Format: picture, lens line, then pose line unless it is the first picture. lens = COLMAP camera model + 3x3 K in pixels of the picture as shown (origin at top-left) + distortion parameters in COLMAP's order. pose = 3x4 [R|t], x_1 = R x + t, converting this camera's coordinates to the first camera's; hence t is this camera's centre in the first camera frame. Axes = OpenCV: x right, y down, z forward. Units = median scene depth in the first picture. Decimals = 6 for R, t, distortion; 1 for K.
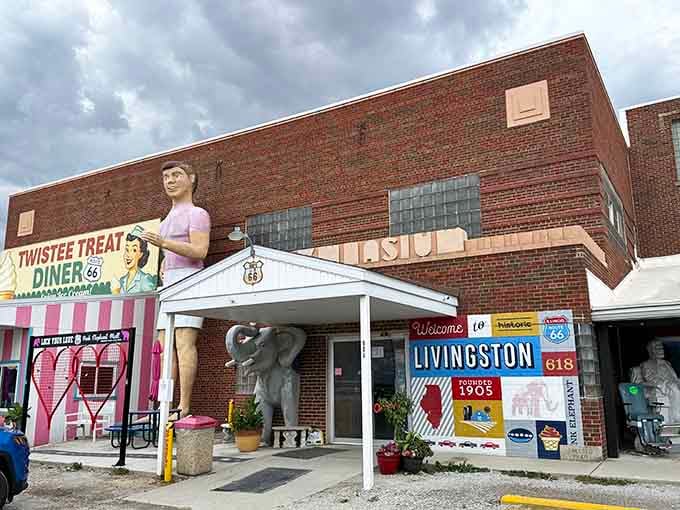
lens RADIAL K [[596.6, 0, 339.8], [0, 596.6, 251.2], [0, 0, 1]] dist [0.033076, -0.066419]
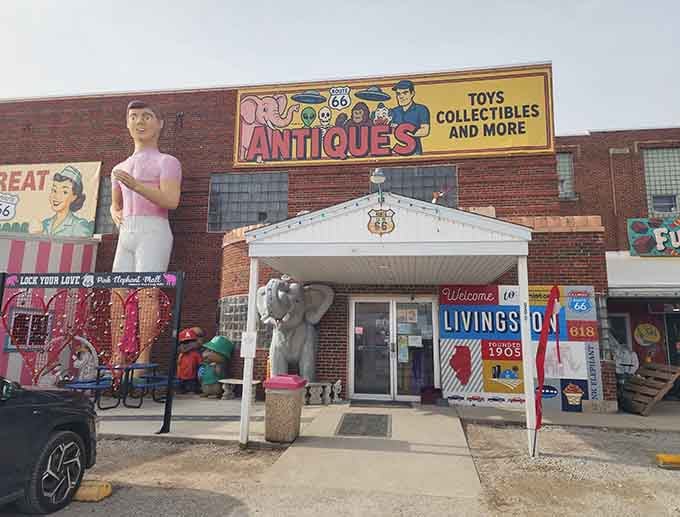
lens RADIAL K [[474.6, 0, 339.9], [0, 474.6, 257.9], [0, 0, 1]] dist [0.006913, 0.000837]
pose [[0.925319, 0.092457, 0.367744, -0.391615], [-0.108406, 0.993843, 0.022905, 0.068428], [-0.363362, -0.061060, 0.929645, 0.285625]]
